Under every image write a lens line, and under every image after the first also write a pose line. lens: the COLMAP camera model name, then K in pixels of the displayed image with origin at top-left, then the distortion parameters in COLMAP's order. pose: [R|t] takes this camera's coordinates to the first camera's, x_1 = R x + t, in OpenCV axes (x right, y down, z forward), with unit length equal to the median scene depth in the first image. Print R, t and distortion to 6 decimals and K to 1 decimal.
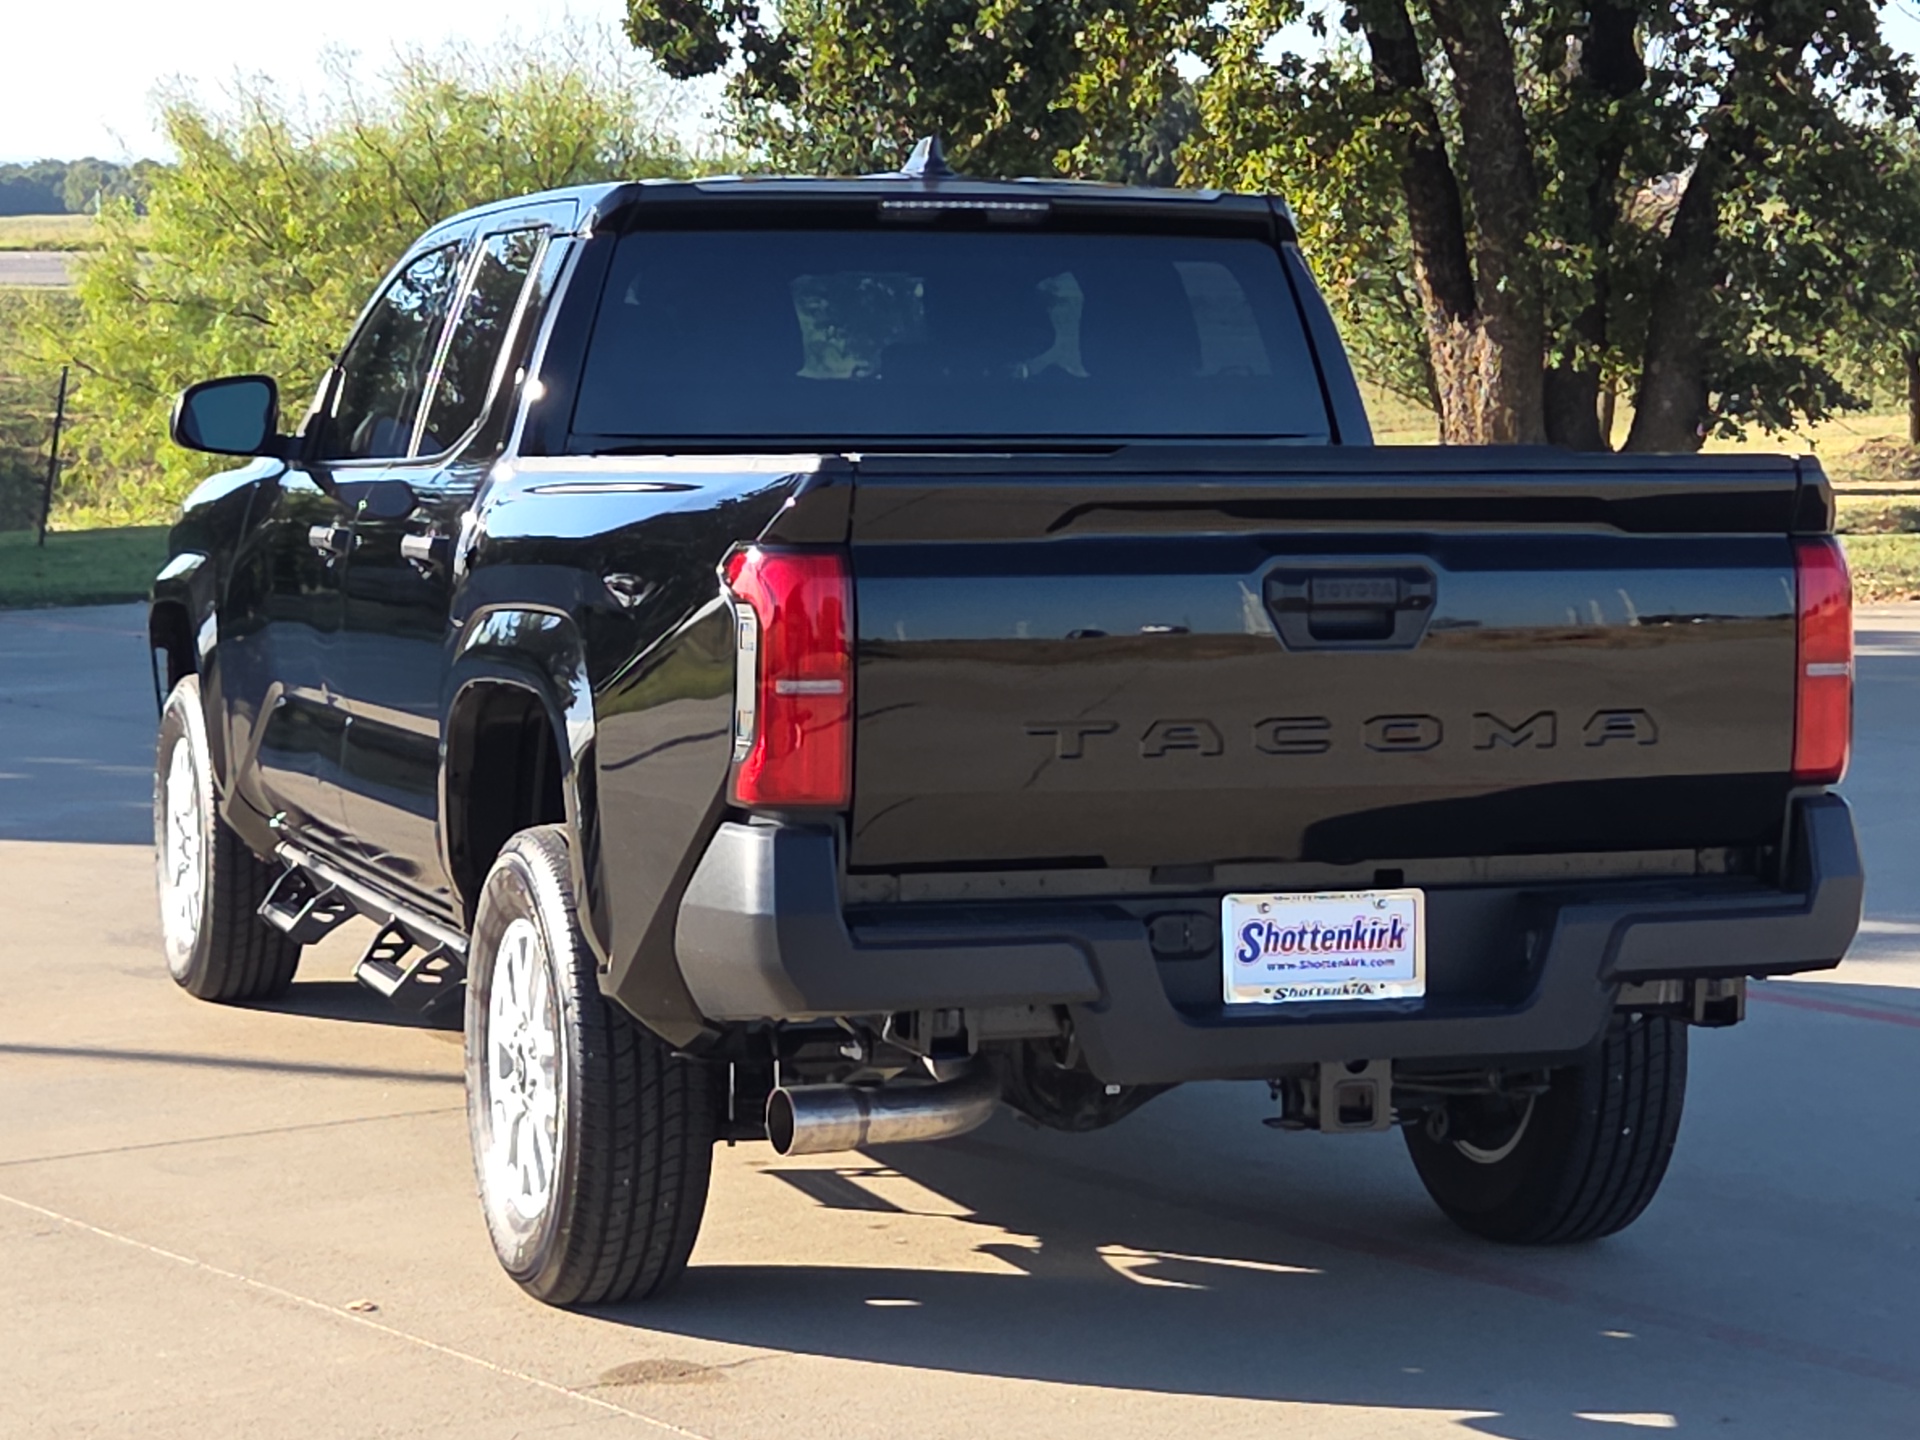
lens RADIAL K [[4220.7, 0, 953.7], [0, 4220.7, 722.4], [0, 0, 1]] dist [0.045231, 0.000000]
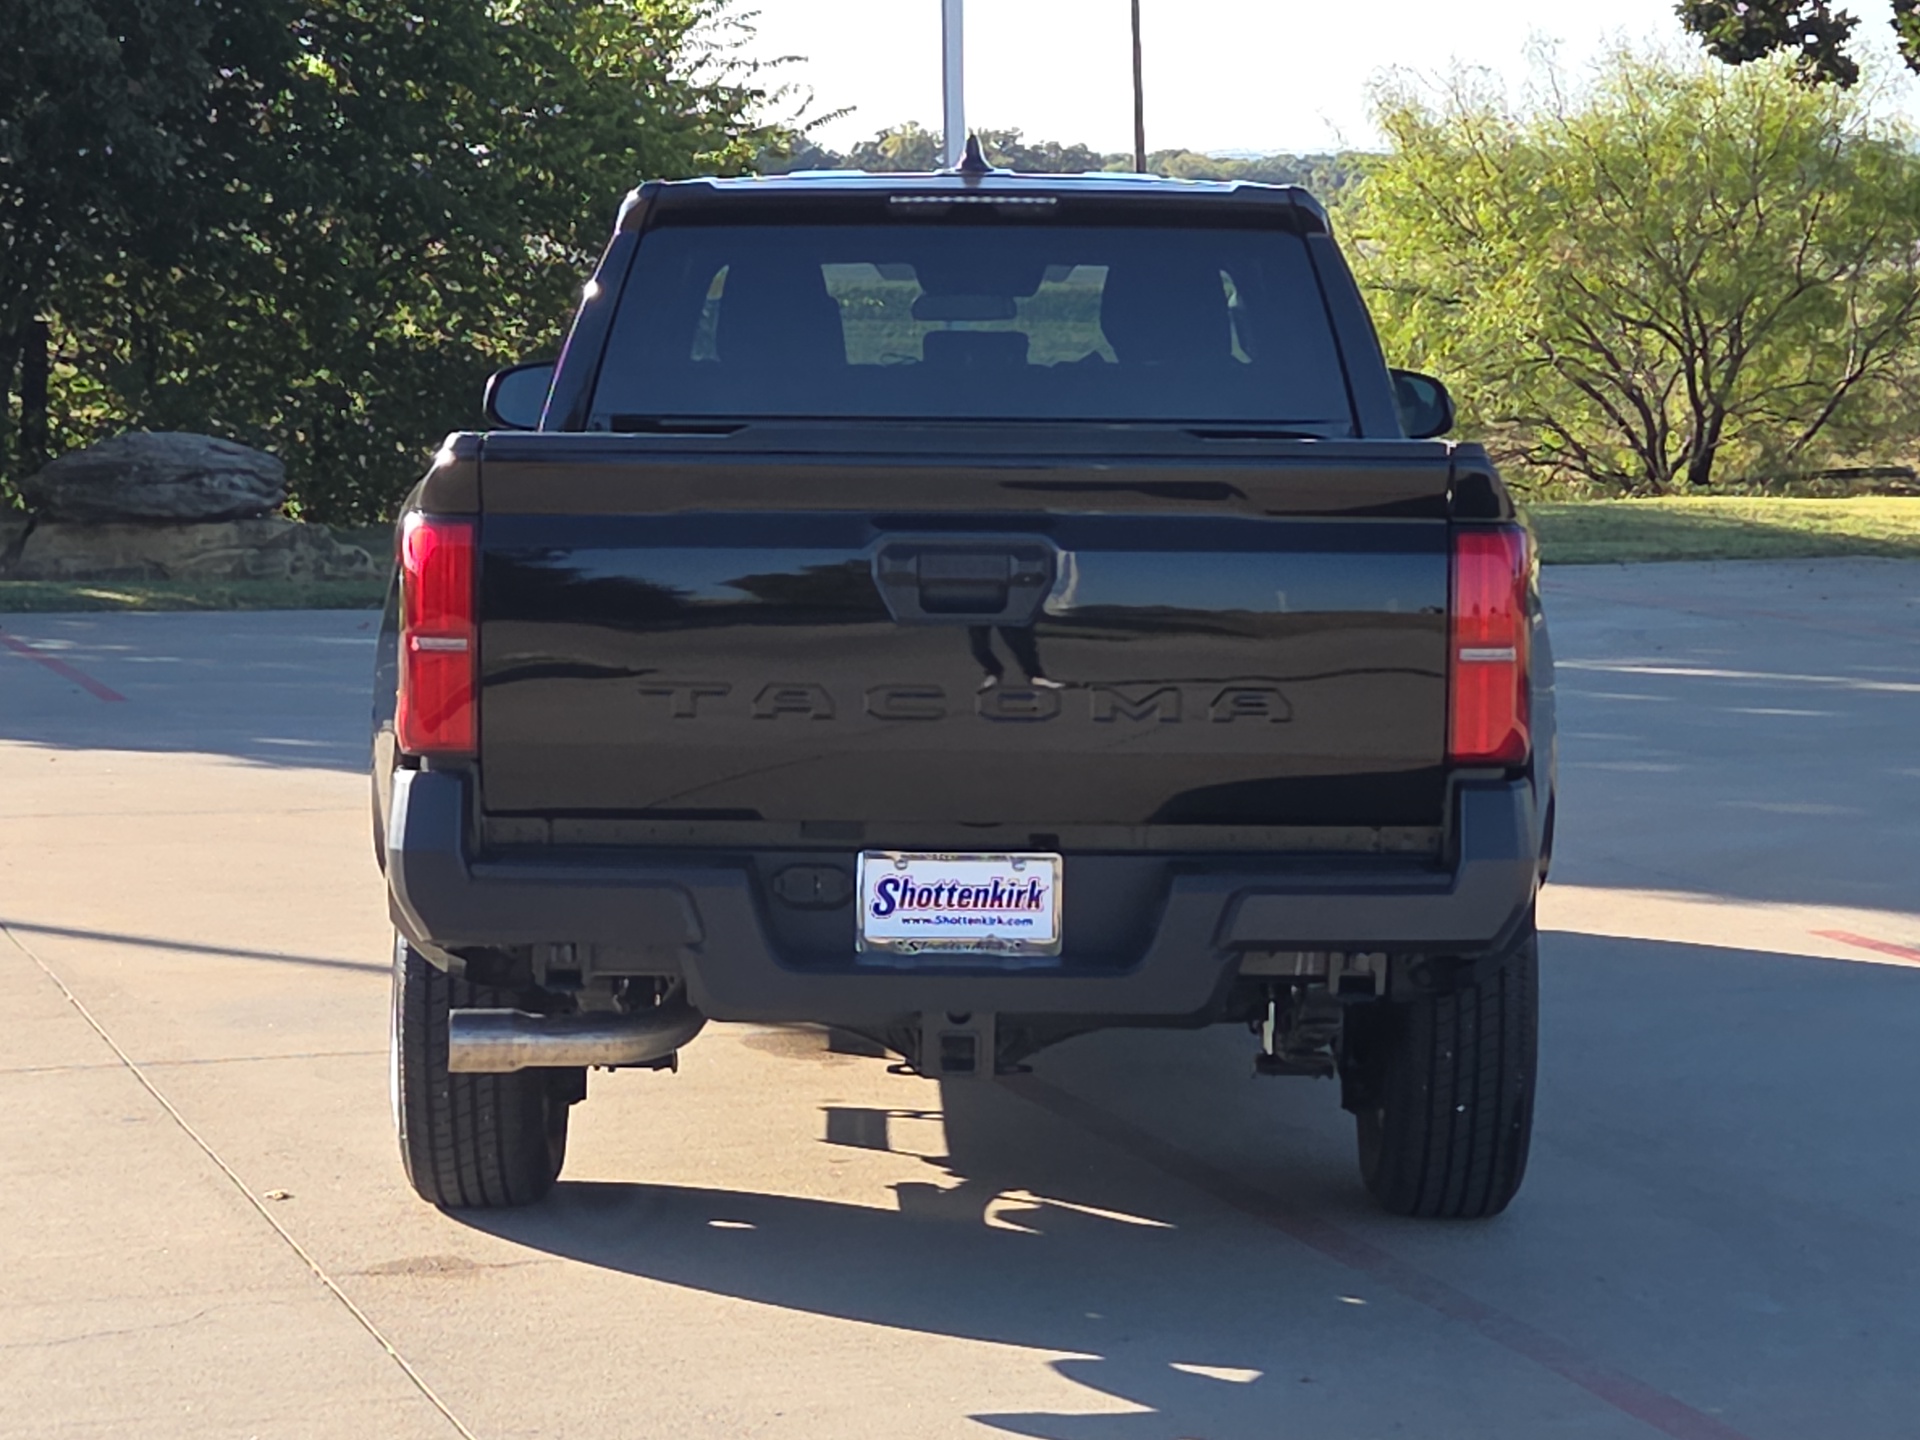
lens RADIAL K [[4220.7, 0, 966.4], [0, 4220.7, 725.6], [0, 0, 1]] dist [0.045231, 0.000000]
pose [[0.947285, 0.030140, -0.318972, 0.421845], [-0.028851, 0.999545, 0.008767, -0.000734], [0.319091, 0.000898, 0.947724, 0.001367]]
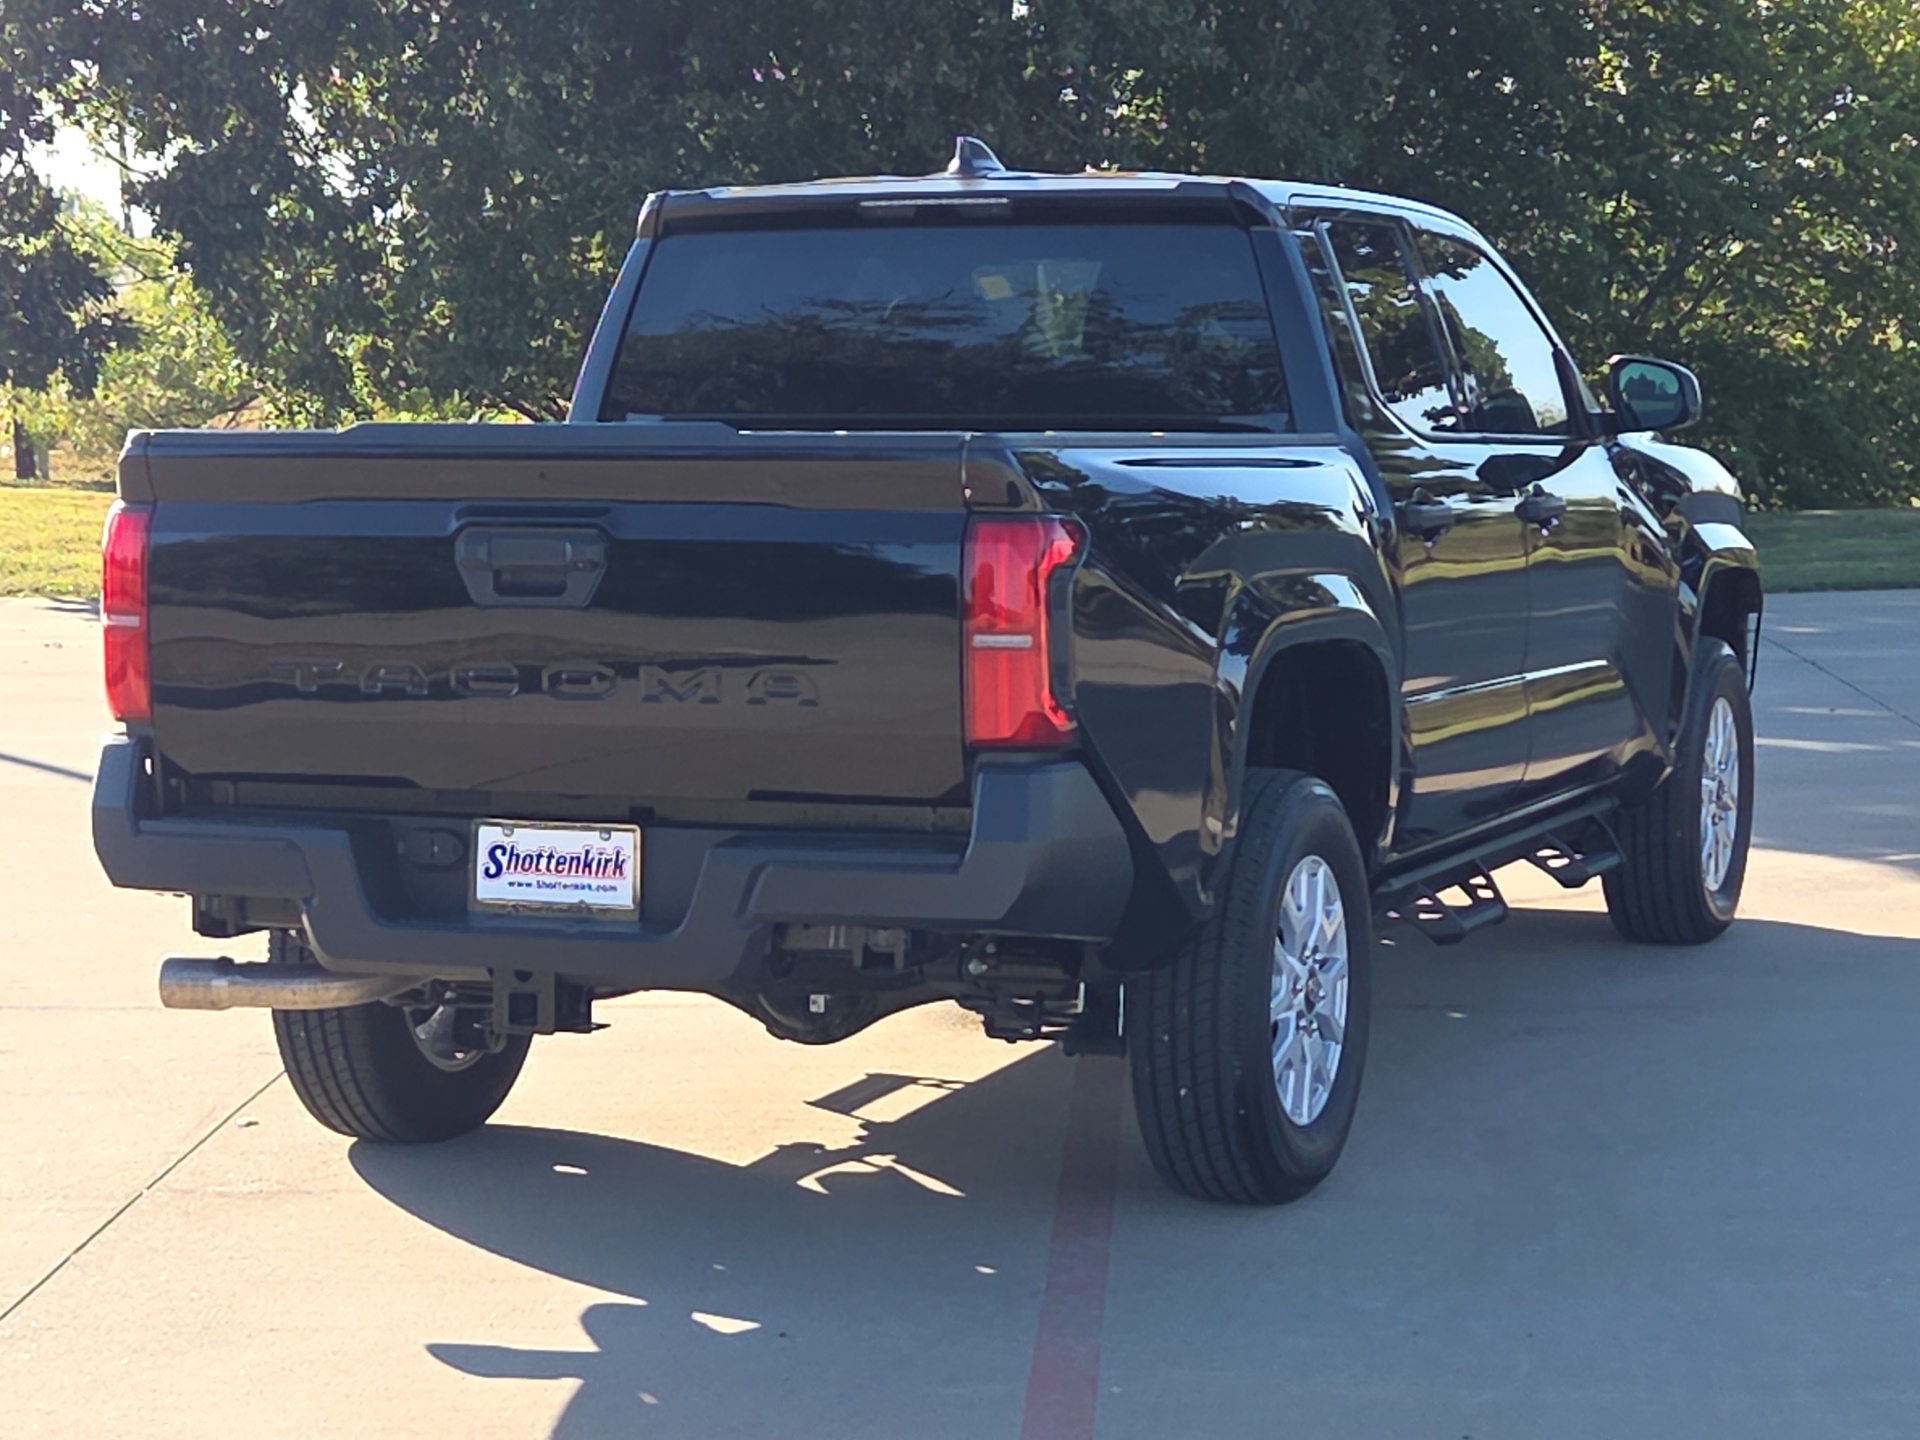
lens RADIAL K [[4220.7, 0, 957.2], [0, 4220.7, 712.7], [0, 0, 1]] dist [0.045231, 0.000000]
pose [[0.767419, 0.044766, -0.639581, 0.882341], [-0.040996, 0.998944, 0.020728, -0.016382], [0.639834, 0.010313, 0.768444, 0.202581]]
